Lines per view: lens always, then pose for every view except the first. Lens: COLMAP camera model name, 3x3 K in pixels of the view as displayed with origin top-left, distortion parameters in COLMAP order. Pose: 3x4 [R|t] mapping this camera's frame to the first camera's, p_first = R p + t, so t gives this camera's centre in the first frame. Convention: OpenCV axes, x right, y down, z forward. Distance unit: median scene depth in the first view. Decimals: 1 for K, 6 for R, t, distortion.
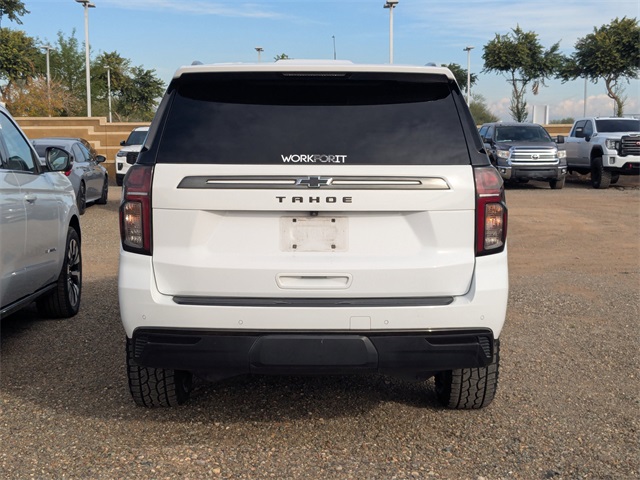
lens RADIAL K [[982.7, 0, 320.0], [0, 982.7, 240.0], [0, 0, 1]] dist [0.064622, -0.039788]
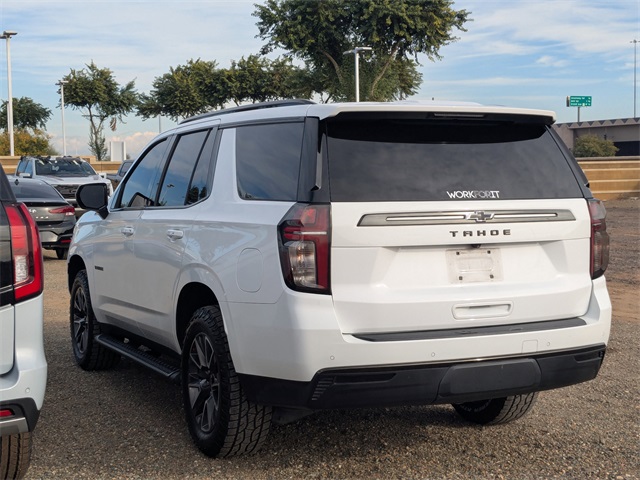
lens RADIAL K [[982.7, 0, 320.0], [0, 982.7, 240.0], [0, 0, 1]] dist [0.064622, -0.039788]
pose [[0.910420, -0.033556, 0.412322, -0.583566], [0.048349, 0.998505, -0.025496, -0.014555], [-0.410850, 0.043147, 0.910681, 0.103399]]
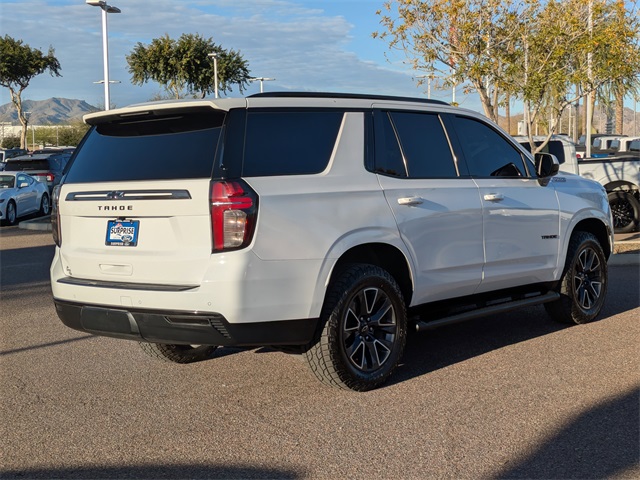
lens RADIAL K [[982.7, 0, 320.0], [0, 982.7, 240.0], [0, 0, 1]] dist [0.064622, -0.039788]
pose [[0.753212, 0.010603, -0.657692, 1.065245], [-0.019542, 0.999789, -0.006263, 0.005808], [0.657487, 0.017570, 0.753261, 0.162395]]
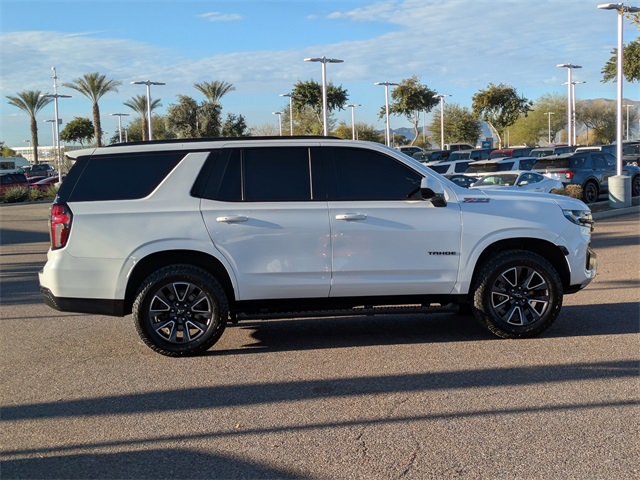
lens RADIAL K [[982.7, 0, 320.0], [0, 982.7, 240.0], [0, 0, 1]] dist [0.064622, -0.039788]
pose [[0.108882, 0.042501, -0.993146, 2.114510], [-0.055587, 0.997783, 0.036605, -0.102502], [0.992499, 0.051220, 0.111003, 1.303304]]
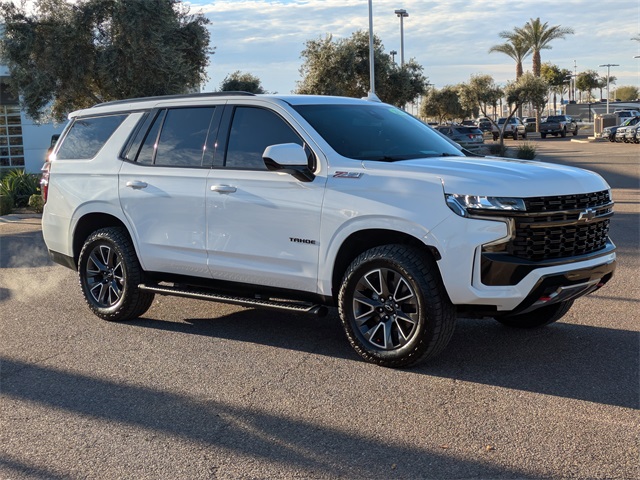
lens RADIAL K [[982.7, 0, 320.0], [0, 982.7, 240.0], [0, 0, 1]] dist [0.064622, -0.039788]
pose [[-0.653921, 0.066398, -0.753643, 1.346746], [-0.062382, 0.988017, 0.141175, -0.237053], [0.753986, 0.139332, -0.641943, 2.760225]]
